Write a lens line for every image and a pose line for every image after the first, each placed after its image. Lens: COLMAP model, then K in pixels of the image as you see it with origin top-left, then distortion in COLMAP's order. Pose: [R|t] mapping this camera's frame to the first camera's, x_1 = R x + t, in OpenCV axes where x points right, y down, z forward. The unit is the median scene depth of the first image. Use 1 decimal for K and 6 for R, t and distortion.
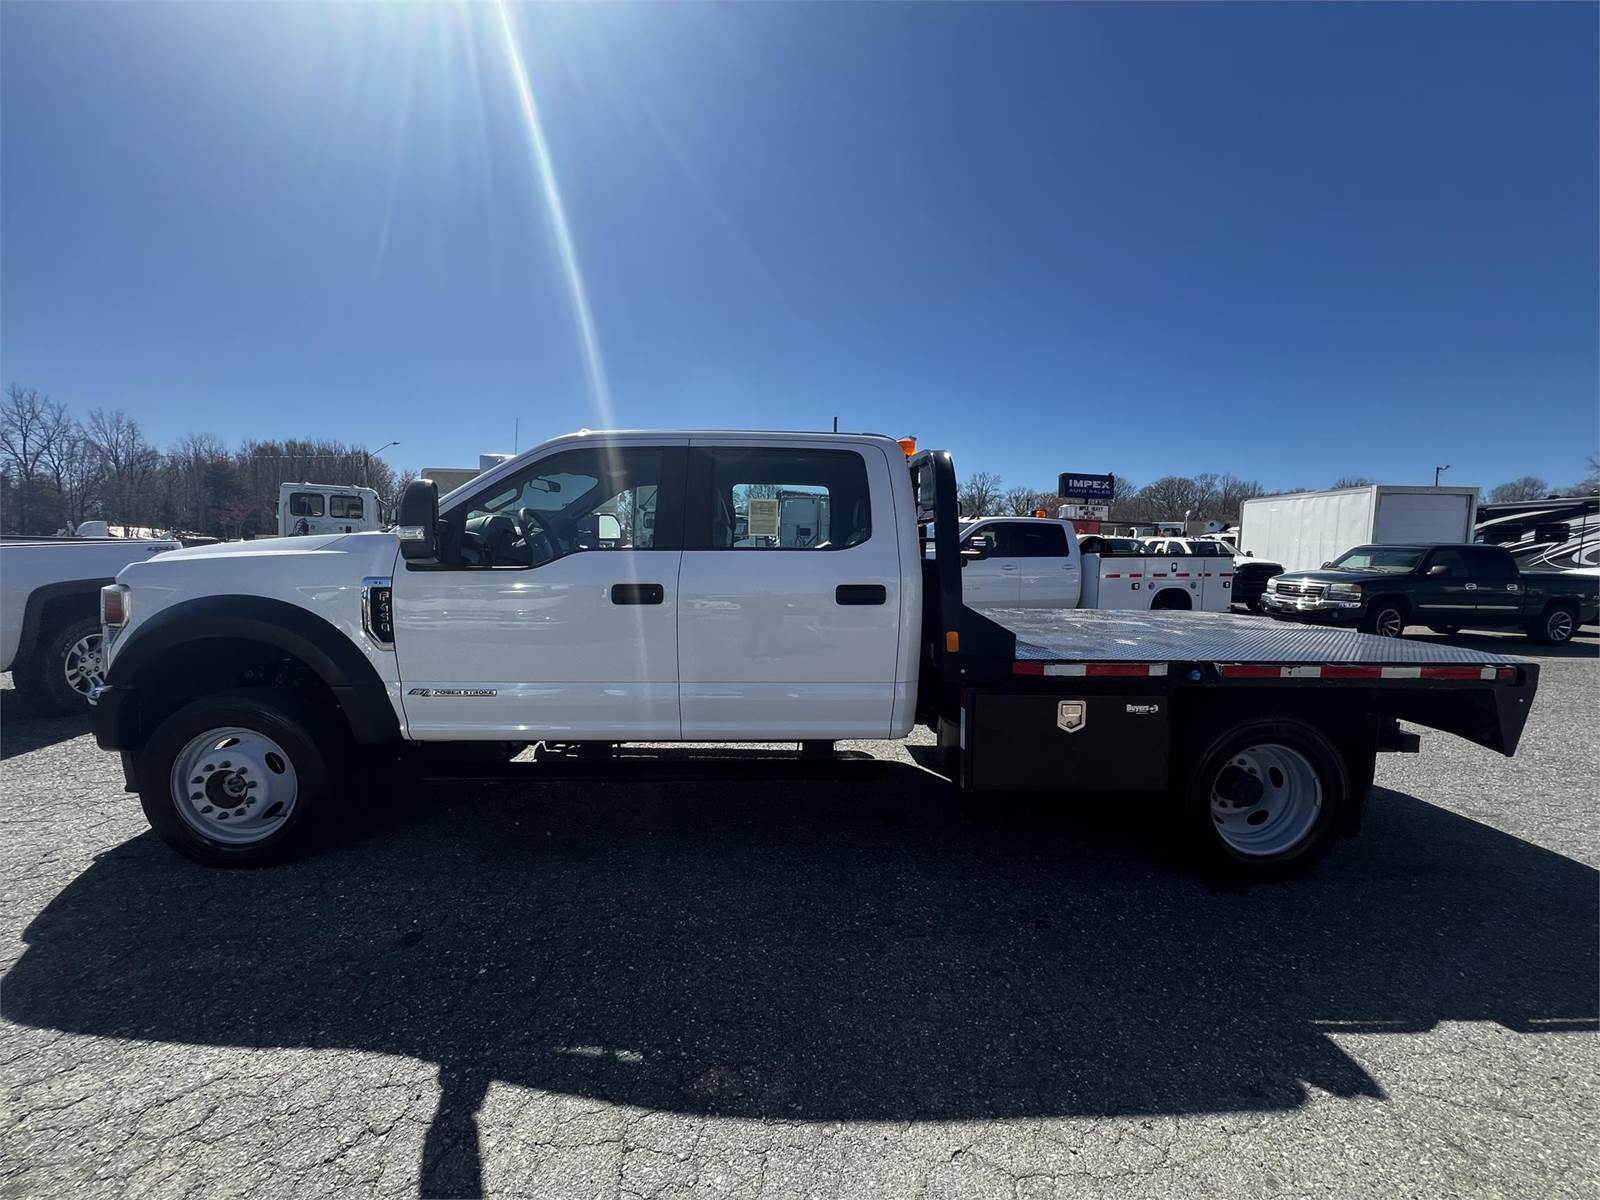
lens RADIAL K [[653.5, 0, 801.6], [0, 653.5, 592.9], [0, 0, 1]] dist [-0.006770, -0.000140]
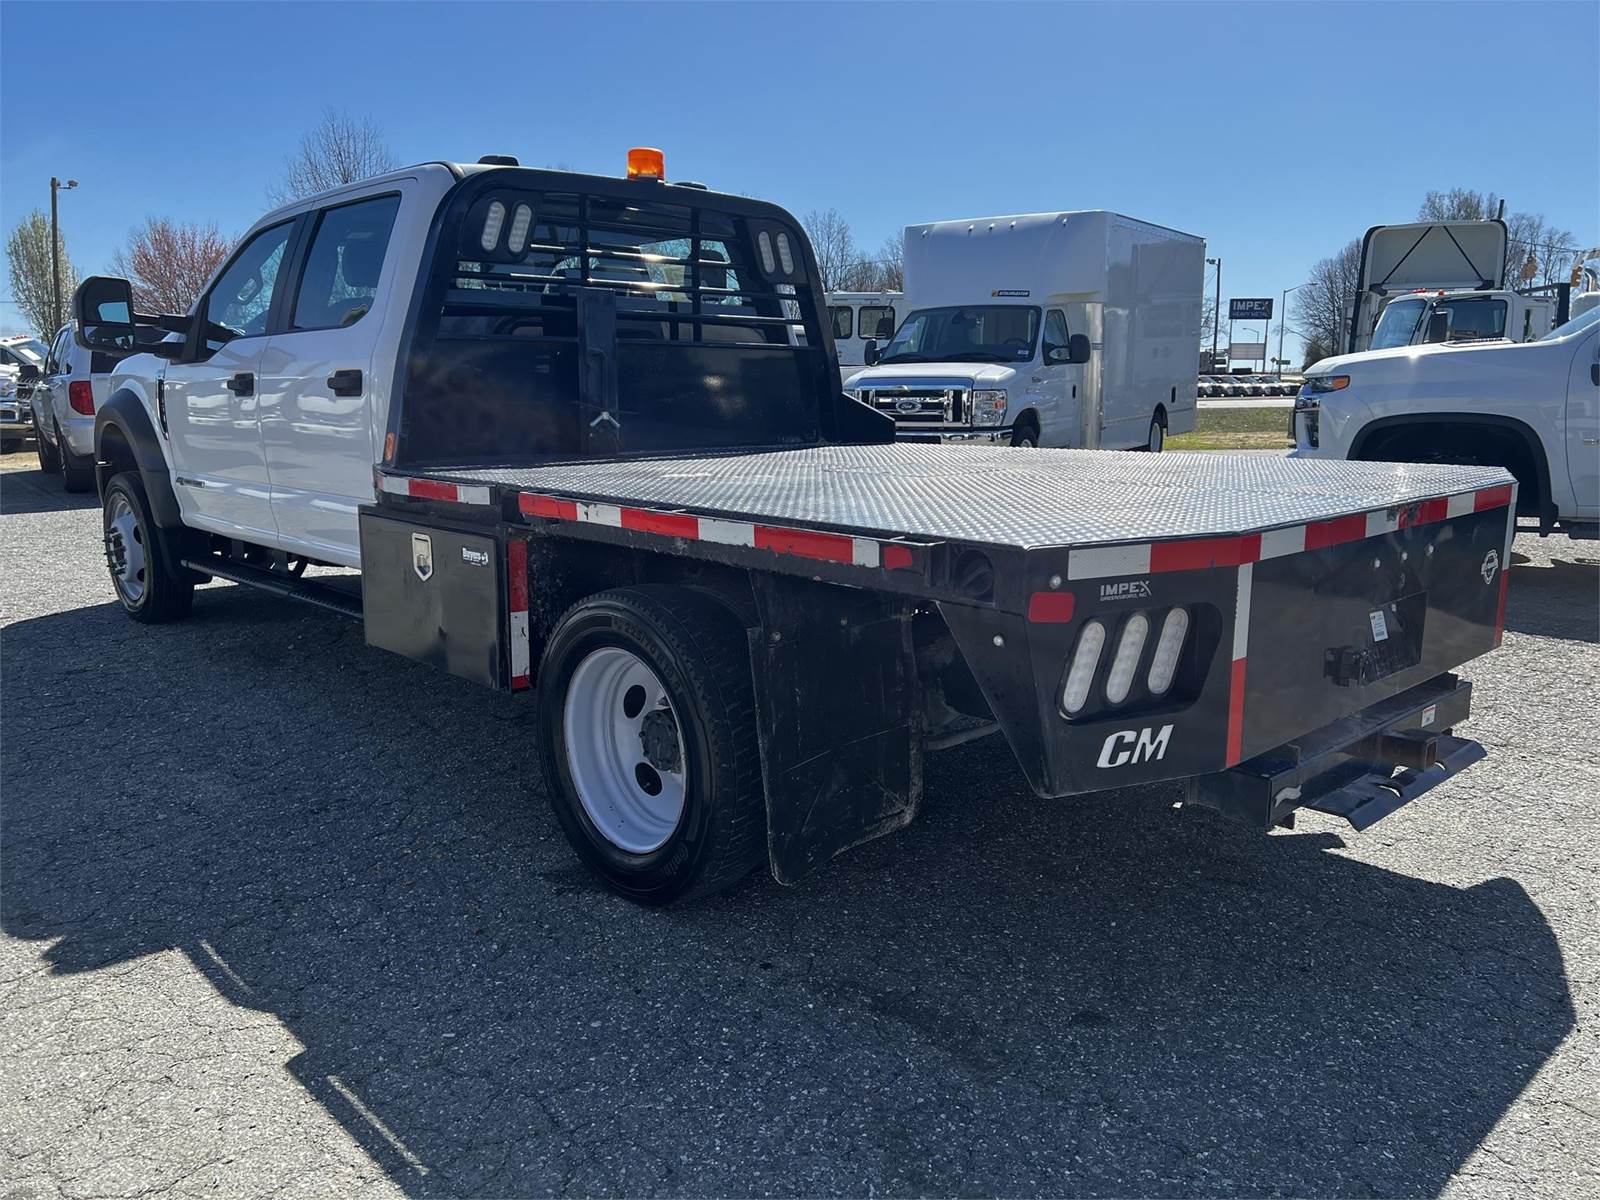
lens RADIAL K [[1211.4, 0, 800.9], [0, 1211.4, 599.9], [0, 0, 1]] dist [-0.005079, 0.000718]
pose [[0.660733, 0.120584, -0.740872, 1.616283], [-0.045559, 0.991635, 0.120766, 0.062858], [0.749237, -0.046040, 0.660700, 0.459139]]
